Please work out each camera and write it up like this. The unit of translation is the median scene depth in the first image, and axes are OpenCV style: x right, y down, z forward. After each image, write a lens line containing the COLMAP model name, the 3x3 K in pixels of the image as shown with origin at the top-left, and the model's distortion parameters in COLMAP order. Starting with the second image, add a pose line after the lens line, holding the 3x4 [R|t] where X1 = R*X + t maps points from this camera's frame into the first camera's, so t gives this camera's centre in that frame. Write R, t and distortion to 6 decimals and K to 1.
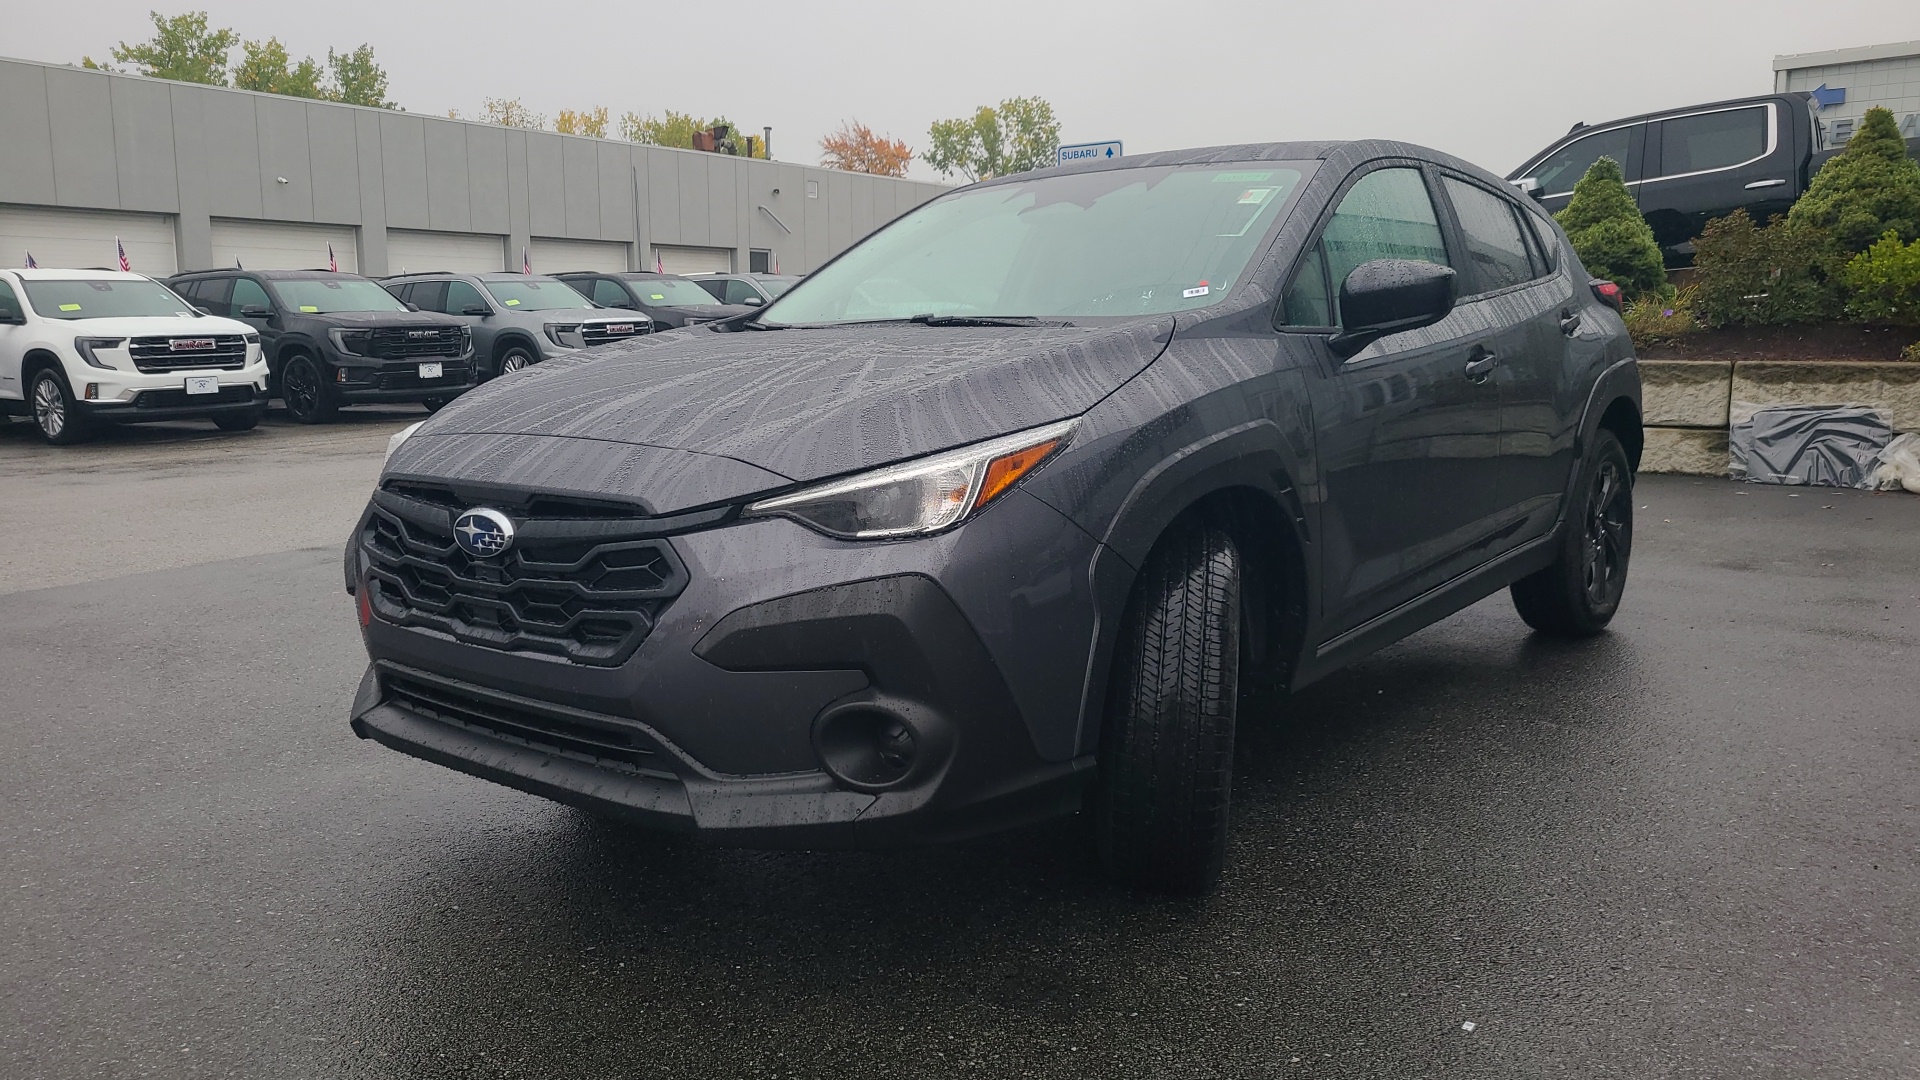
lens RADIAL K [[1468.1, 0, 953.0], [0, 1468.1, 531.5], [0, 0, 1]] dist [0.060791, -0.048835]
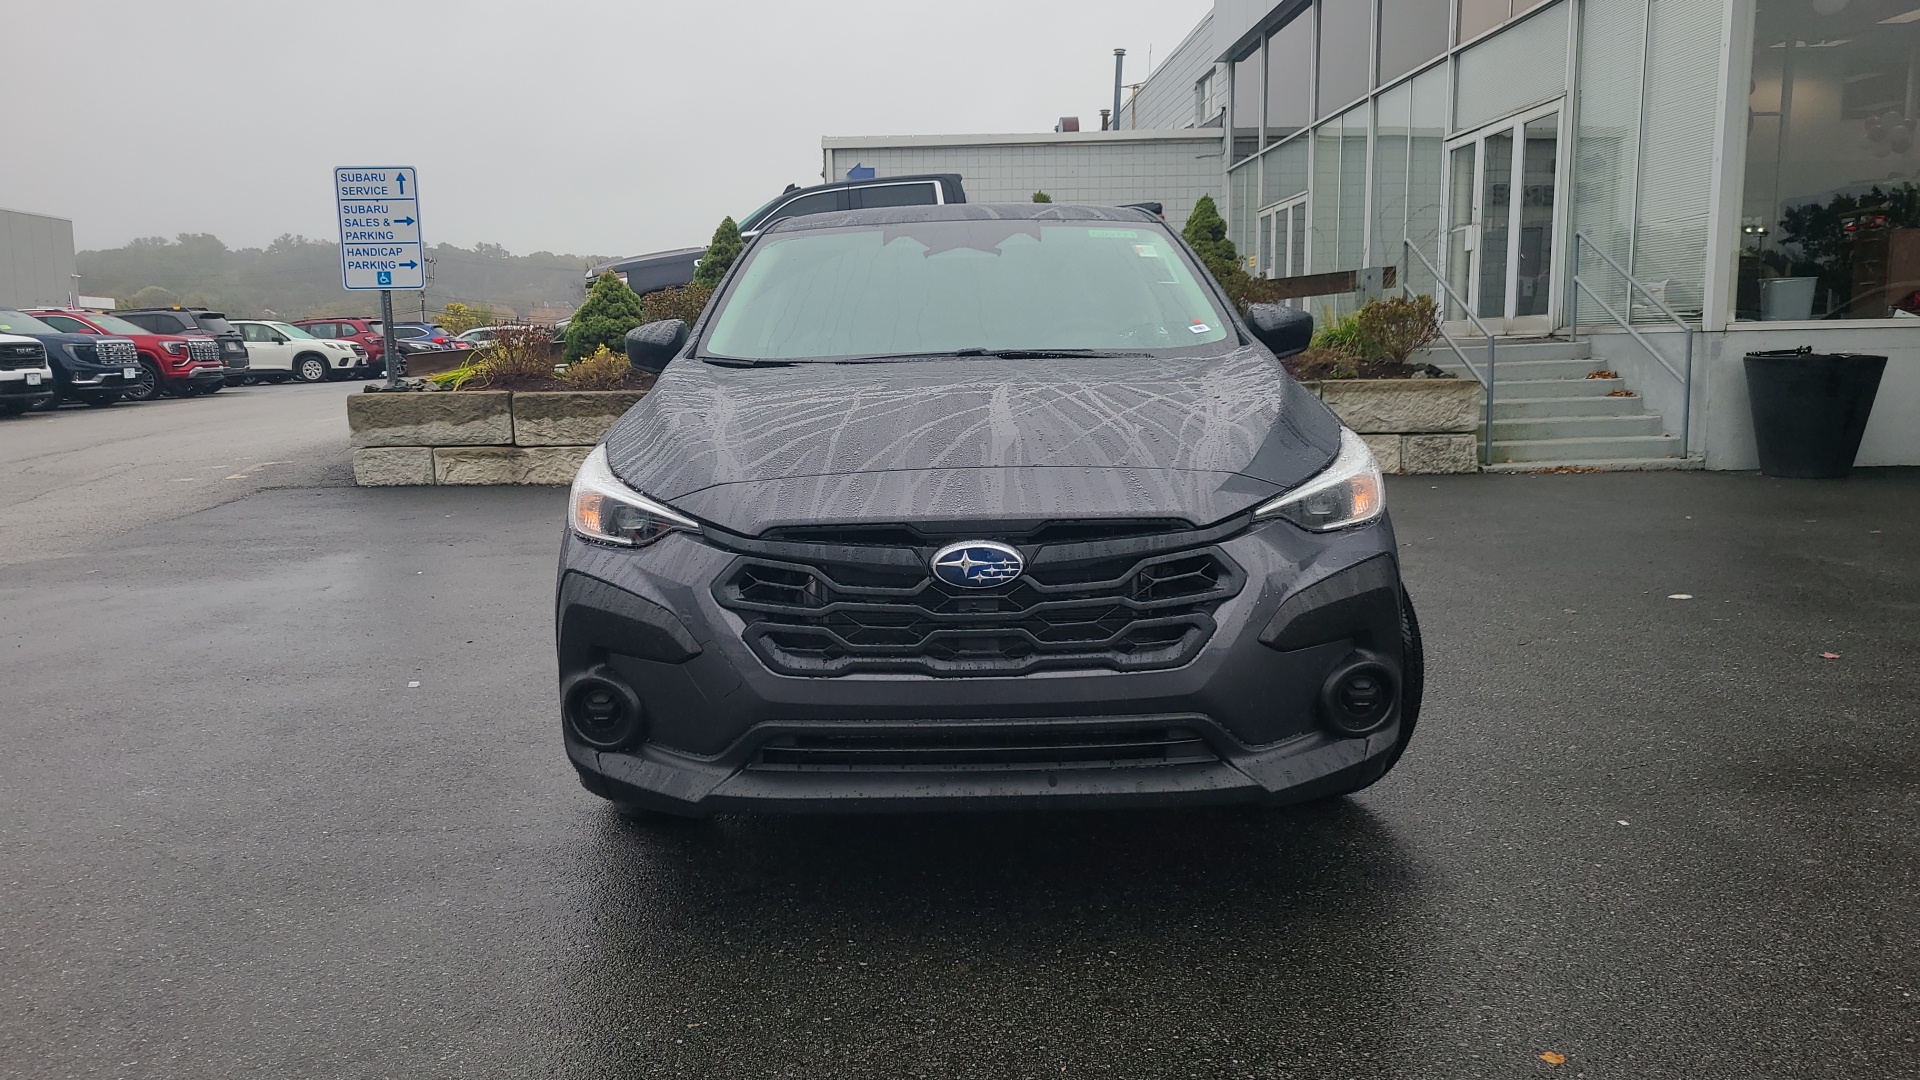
lens RADIAL K [[1468.1, 0, 944.5], [0, 1468.1, 550.8], [0, 0, 1]] dist [0.060791, -0.048835]
pose [[0.769166, -0.090309, 0.632635, -0.978840], [0.097883, 0.994932, 0.023020, -0.034364], [-0.631508, 0.044218, 0.774108, 0.237140]]
